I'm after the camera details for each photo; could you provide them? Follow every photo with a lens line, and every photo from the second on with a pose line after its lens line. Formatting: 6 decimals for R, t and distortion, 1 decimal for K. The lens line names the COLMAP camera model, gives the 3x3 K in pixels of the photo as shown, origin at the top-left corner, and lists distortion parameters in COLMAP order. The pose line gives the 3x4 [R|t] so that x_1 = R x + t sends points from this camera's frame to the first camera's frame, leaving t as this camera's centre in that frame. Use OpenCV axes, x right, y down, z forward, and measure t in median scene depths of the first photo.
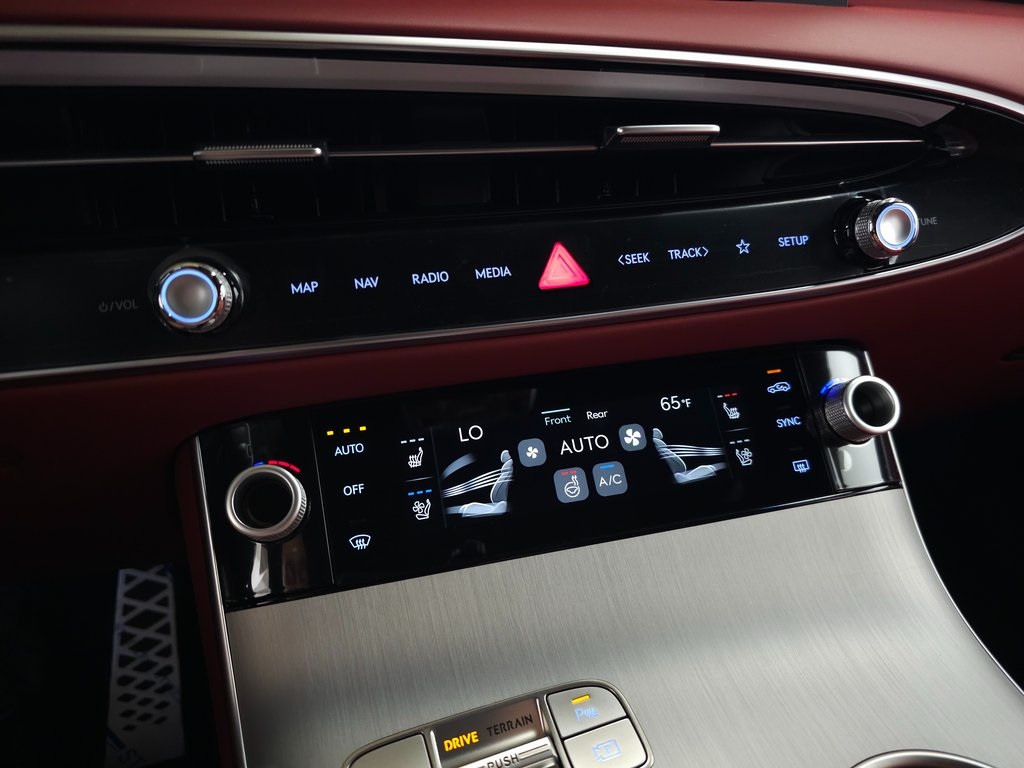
lens RADIAL K [[703.0, 0, 507.5], [0, 703.0, 382.7], [0, 0, 1]] dist [0.051383, -0.084067]
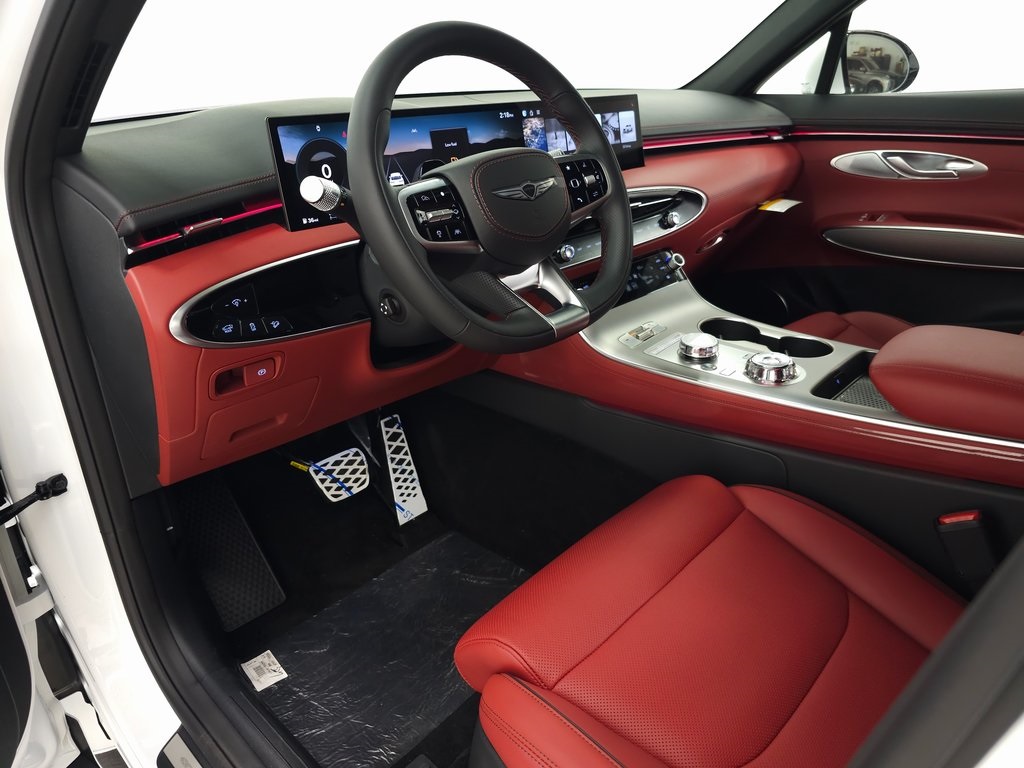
lens RADIAL K [[685.6, 0, 516.7], [0, 685.6, 376.1], [0, 0, 1]] dist [0.034619, 0.000253]
pose [[0.893131, -0.227174, 0.388212, -2.209533], [0.247493, 0.968887, -0.002416, 0.497087], [-0.375584, 0.098237, 0.921567, -2.484457]]
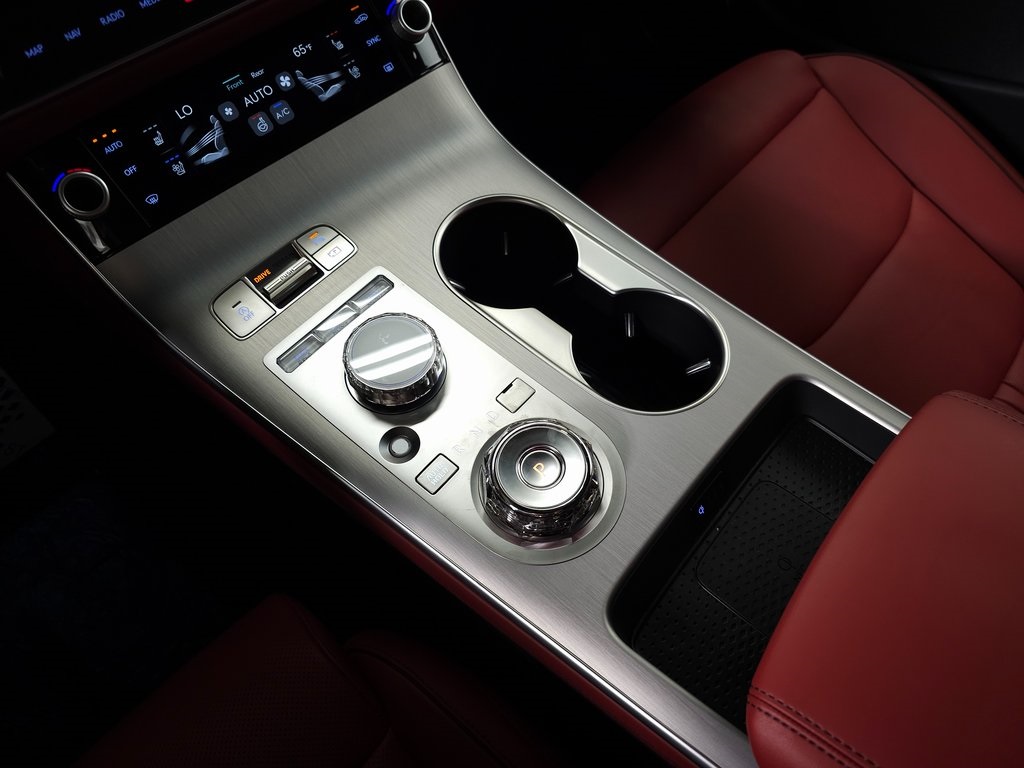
lens RADIAL K [[718.8, 0, 532.5], [0, 718.8, 382.9], [0, 0, 1]] dist [0.001794, -0.005139]
pose [[0.864968, -0.421460, 0.272401, -0.070998], [0.219050, 0.805470, 0.550668, -0.148797], [-0.451495, -0.416641, 0.789026, -0.839239]]
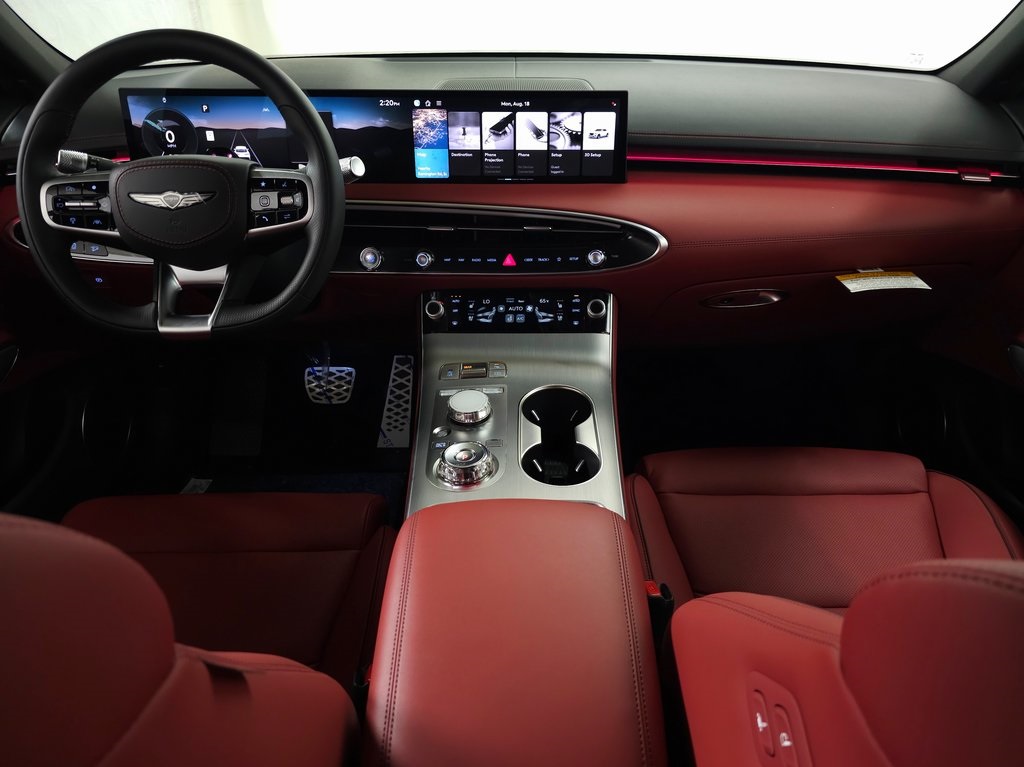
lens RADIAL K [[683.6, 0, 517.0], [0, 683.6, 386.5], [0, 0, 1]] dist [0.064388, -0.061748]
pose [[0.942243, 0.151601, -0.298656, 1.255495], [-0.126518, 0.986735, 0.101722, 0.126325], [0.310115, -0.058061, 0.948924, -2.445956]]
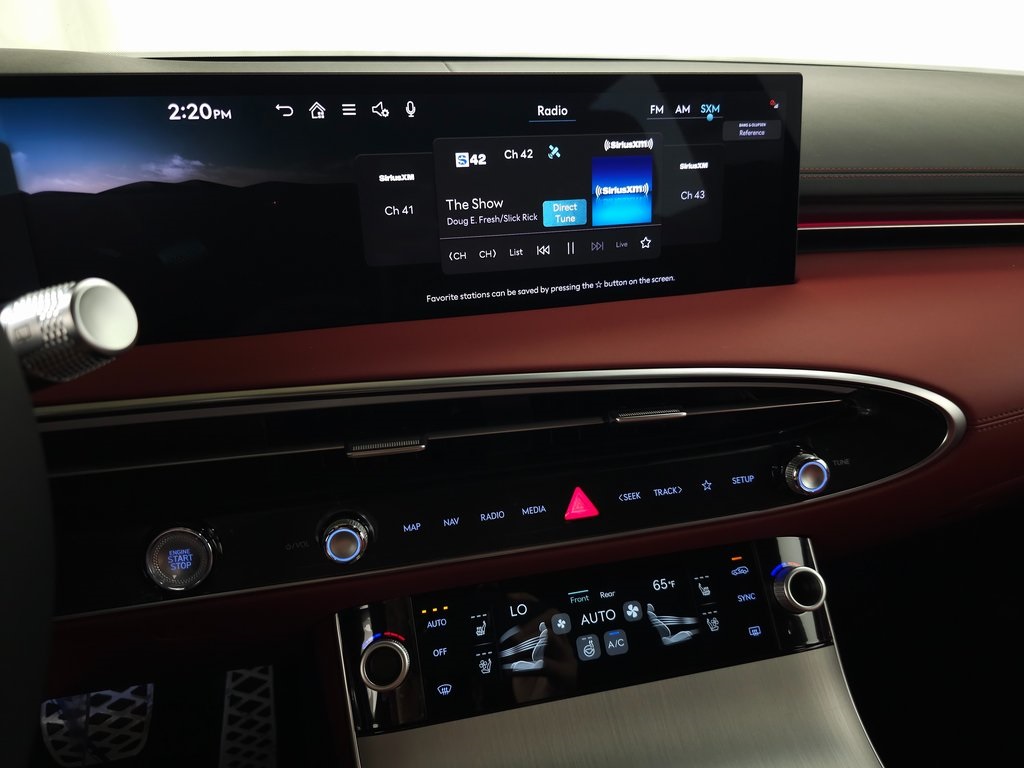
lens RADIAL K [[699.1, 0, 512.0], [0, 699.1, 384.0], [0, 0, 1]] dist [0.024202, -0.041169]
pose [[0.998310, -0.000555, -0.058115, 0.017549], [-0.001203, 0.999543, -0.030205, -0.341695], [0.058106, 0.030224, 0.997853, -0.444354]]
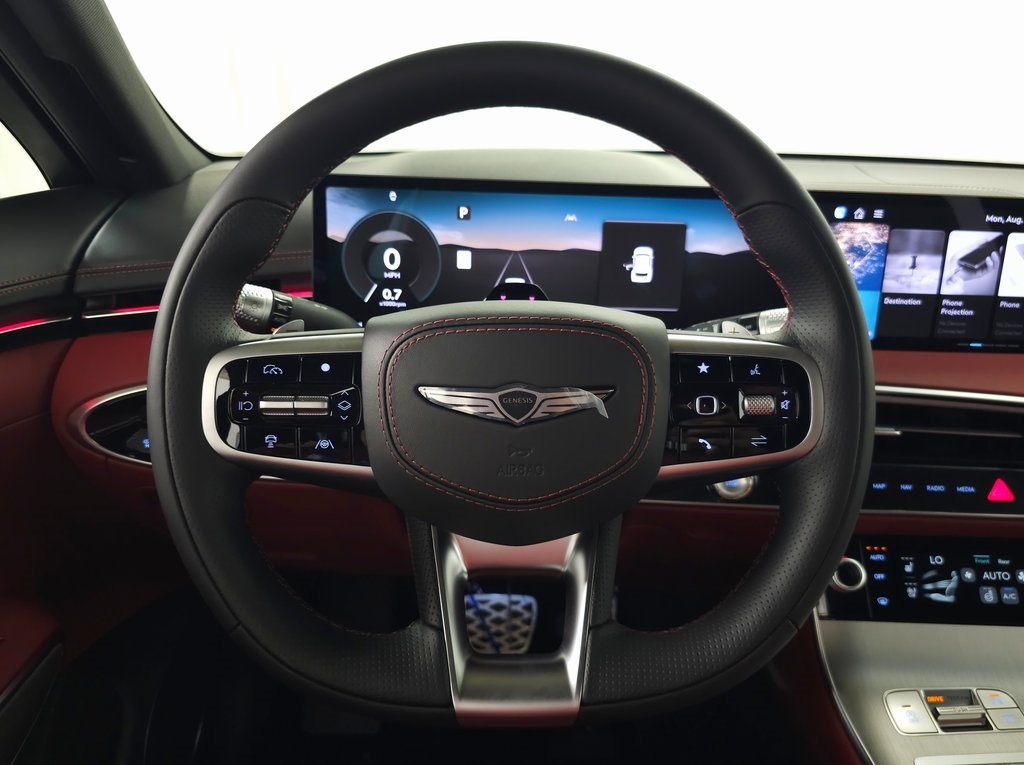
lens RADIAL K [[702.0, 0, 525.5], [0, 702.0, 390.8], [0, 0, 1]] dist [0.029205, -0.042707]
pose [[0.948927, 0.122191, -0.290874, -0.642114], [-0.148183, 0.986551, -0.068990, -0.094340], [0.278532, 0.108569, 0.954271, -1.339516]]
